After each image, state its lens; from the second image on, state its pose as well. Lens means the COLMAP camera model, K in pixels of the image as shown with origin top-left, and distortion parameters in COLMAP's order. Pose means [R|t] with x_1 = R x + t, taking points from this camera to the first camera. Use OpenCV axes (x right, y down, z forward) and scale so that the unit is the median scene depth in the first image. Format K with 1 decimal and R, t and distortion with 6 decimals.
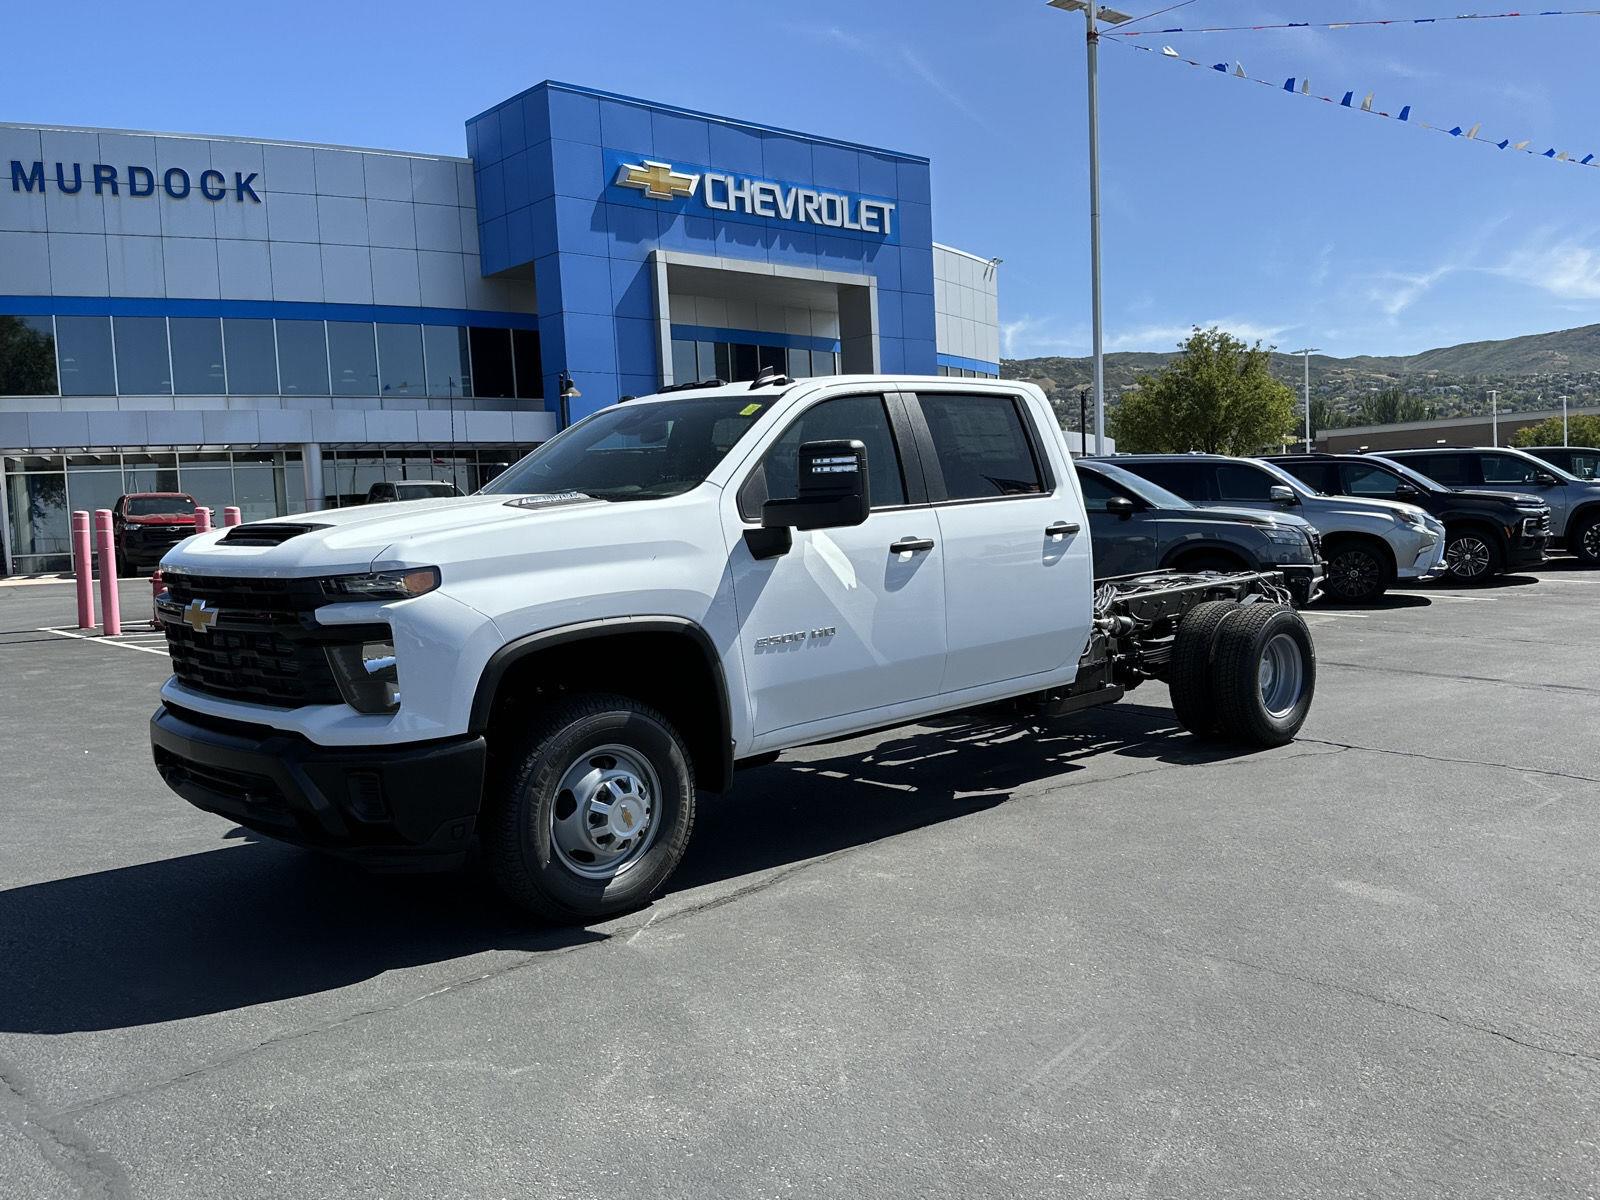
lens RADIAL K [[1375.8, 0, 800.7], [0, 1375.8, 605.4], [0, 0, 1]] dist [0.153403, -0.297507]
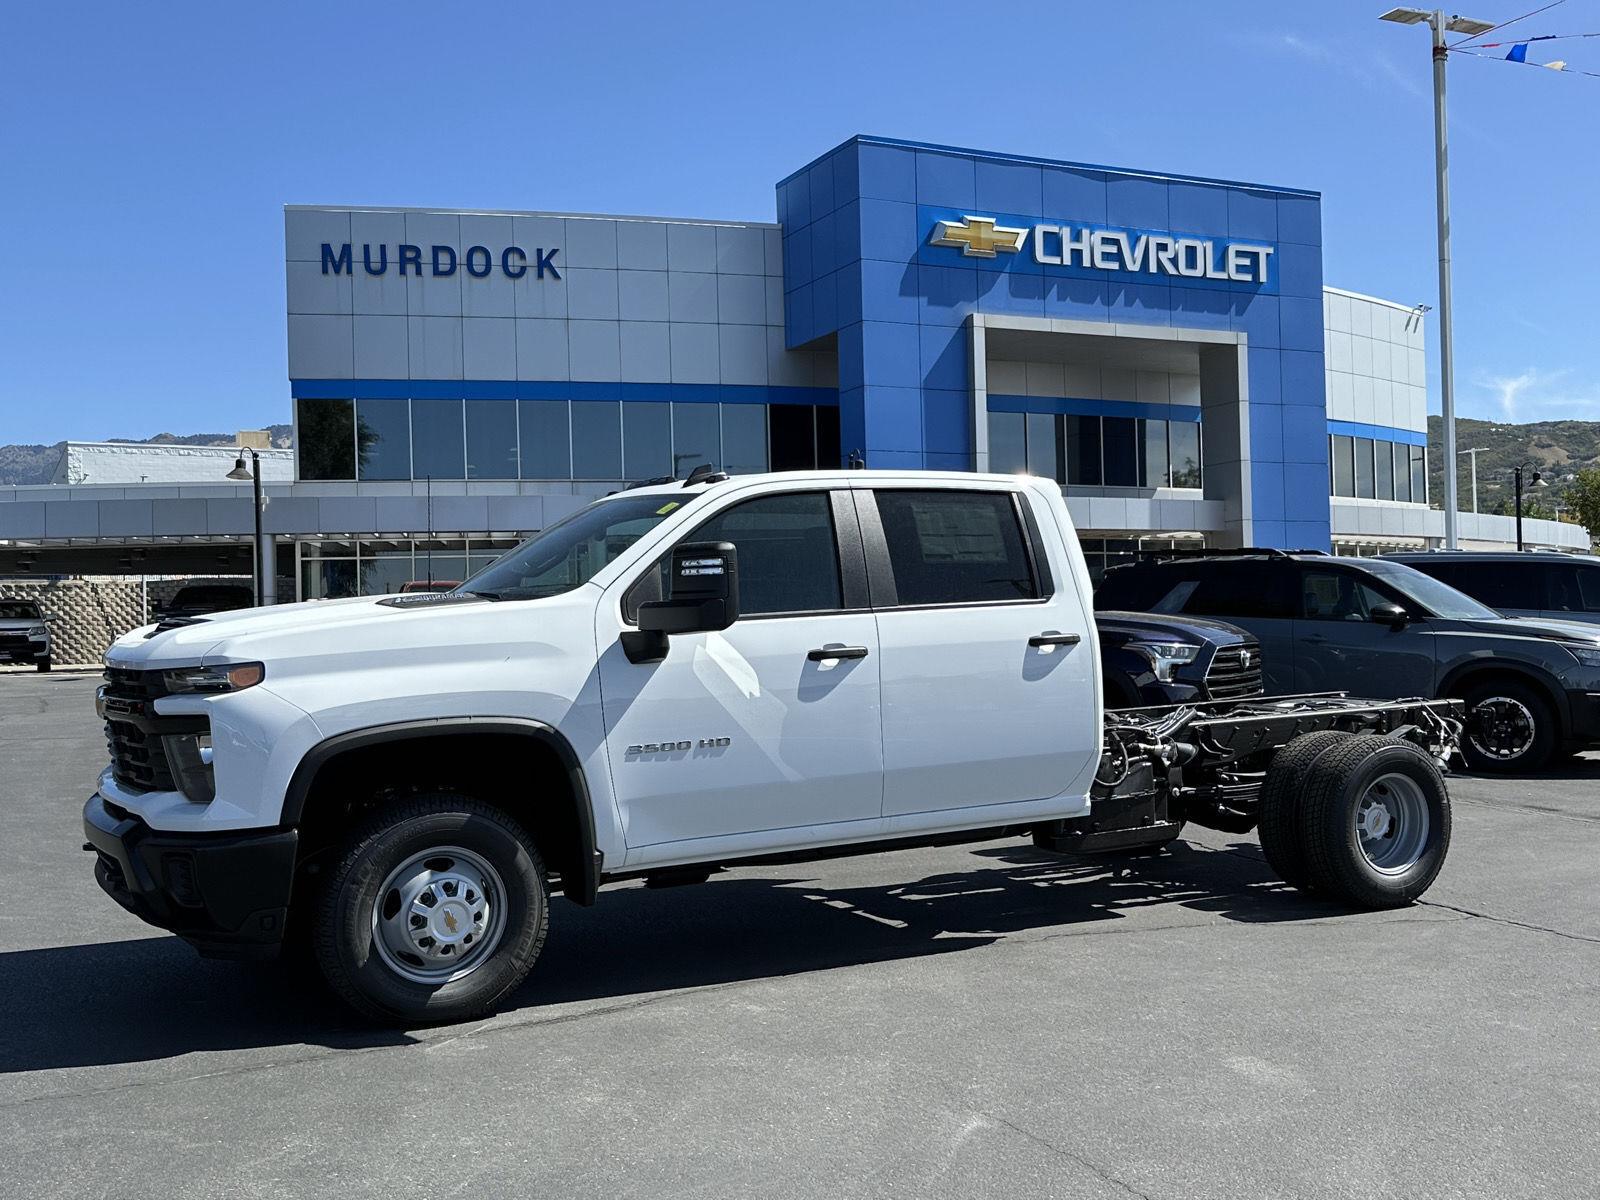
lens RADIAL K [[1611.0, 0, 785.7], [0, 1611.0, 596.2], [0, 0, 1]] dist [0.197831, -0.412070]
pose [[0.965607, 0.016689, -0.259471, 0.092337], [-0.035962, 0.996919, -0.069712, -0.001282], [0.257508, 0.076645, 0.963232, -0.017651]]
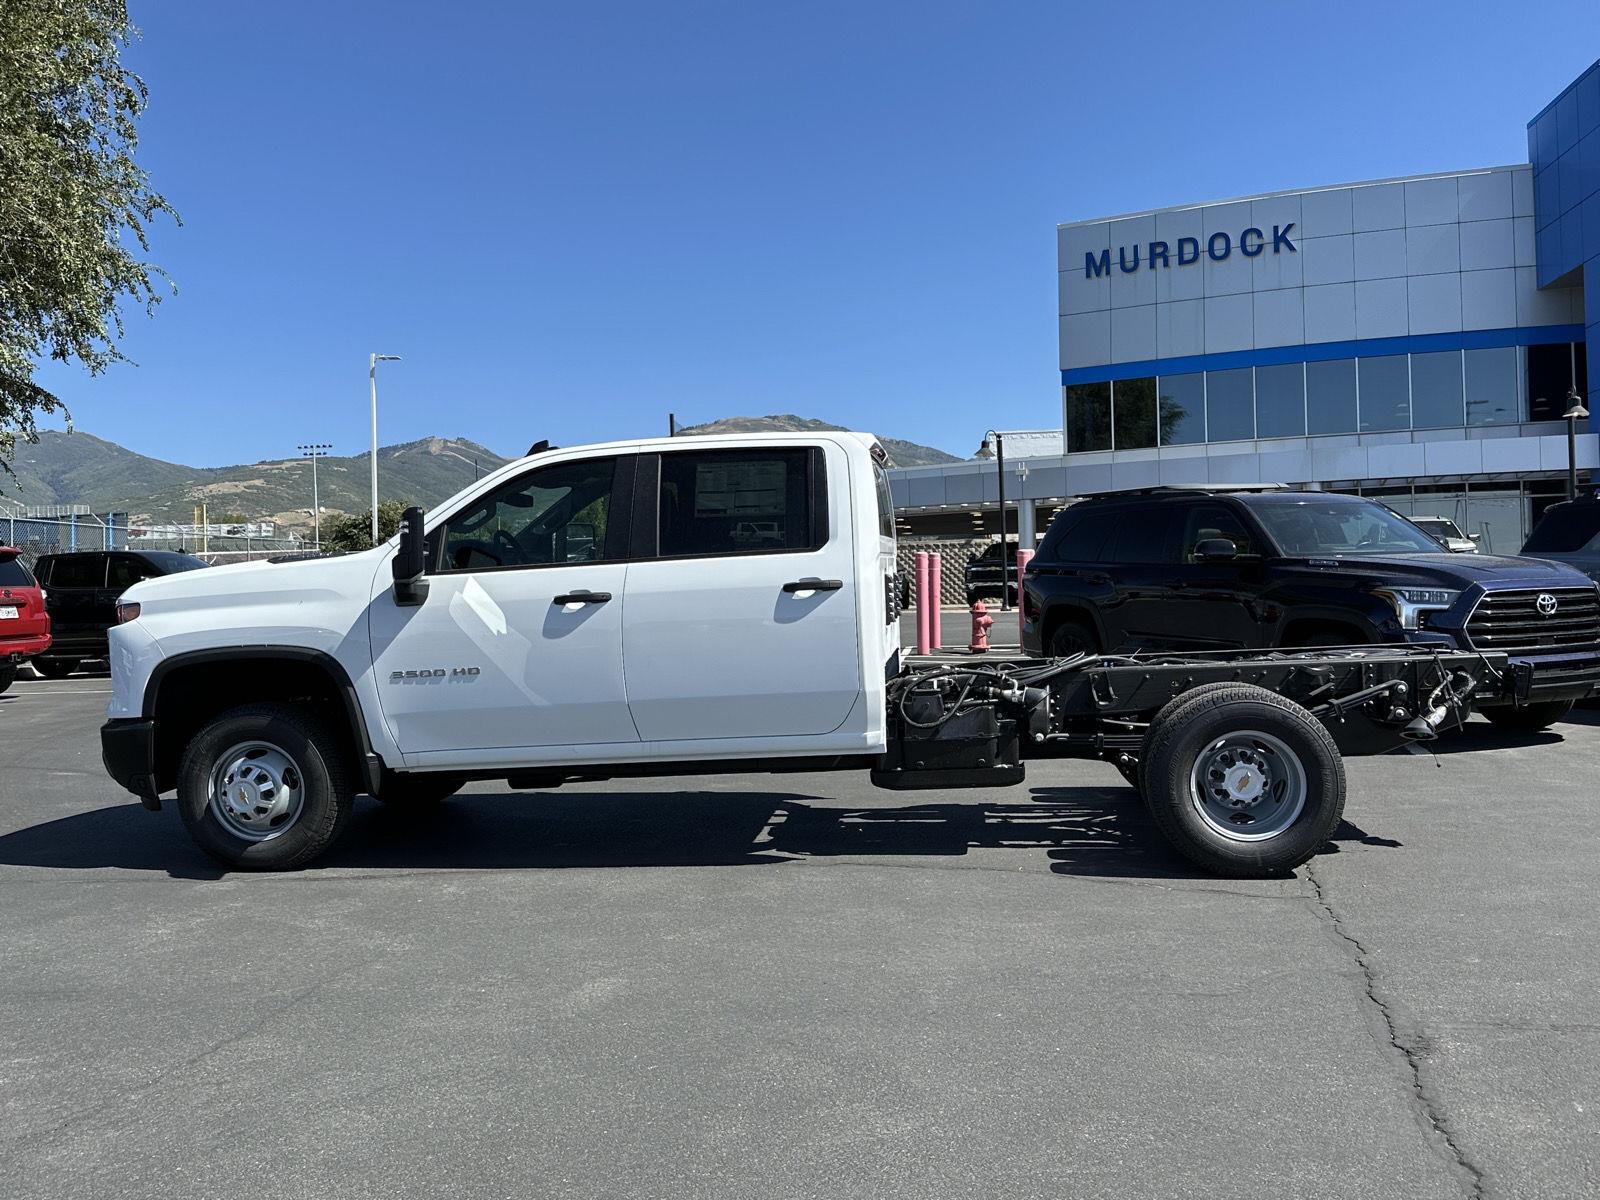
lens RADIAL K [[1363.6, 0, 800.0], [0, 1363.6, 600.0], [0, 0, 1]] dist [0.158188, -0.291763]
pose [[0.648237, 0.029803, -0.760855, 0.282468], [-0.051362, 0.998669, -0.004642, -0.012815], [0.759704, 0.042088, 0.648905, 0.121551]]
